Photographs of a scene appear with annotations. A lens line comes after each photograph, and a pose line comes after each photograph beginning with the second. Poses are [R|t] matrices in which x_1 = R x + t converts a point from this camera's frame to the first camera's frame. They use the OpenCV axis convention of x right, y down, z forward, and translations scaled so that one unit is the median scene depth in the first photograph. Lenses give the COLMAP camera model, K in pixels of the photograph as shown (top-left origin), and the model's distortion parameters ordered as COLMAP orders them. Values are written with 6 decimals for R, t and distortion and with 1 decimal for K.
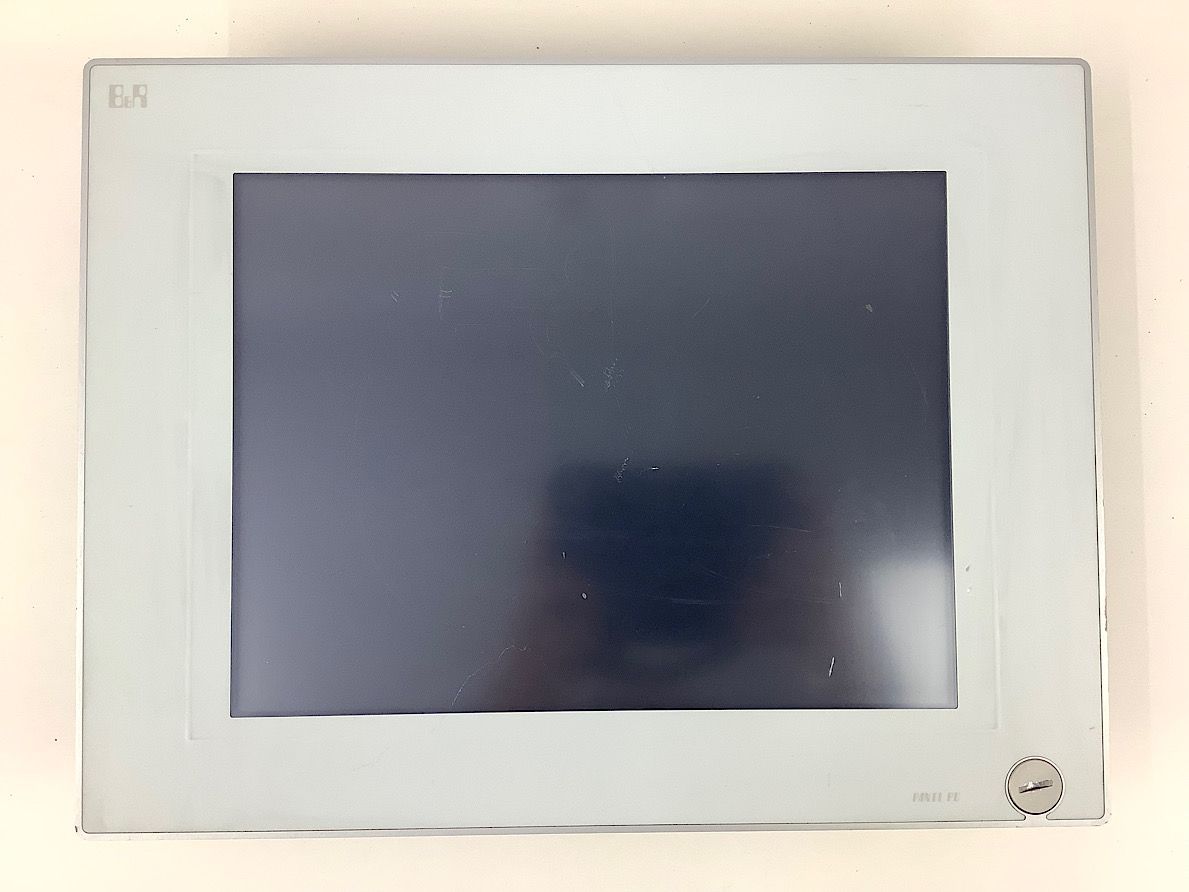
lens RADIAL K [[1091.6, 0, 594.5], [0, 1091.6, 446.0], [0, 0, 1]] dist [0.120950, -0.316045]
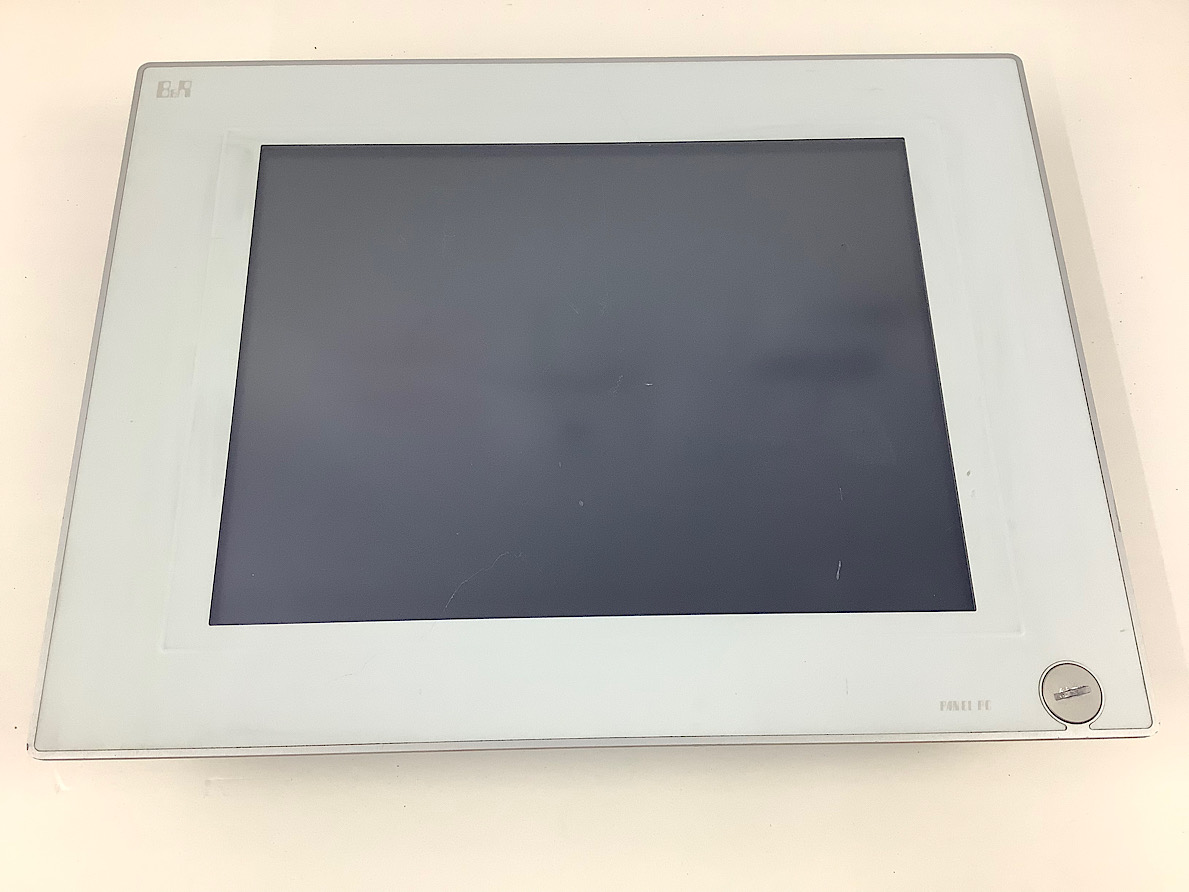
lens RADIAL K [[1091.6, 0, 594.5], [0, 1091.6, 446.0], [0, 0, 1]] dist [0.120950, -0.316045]
pose [[0.999862, -0.016257, -0.003481, 0.006914], [0.014153, 0.942147, -0.334901, 0.416264], [0.008724, 0.334805, 0.942247, 0.057607]]
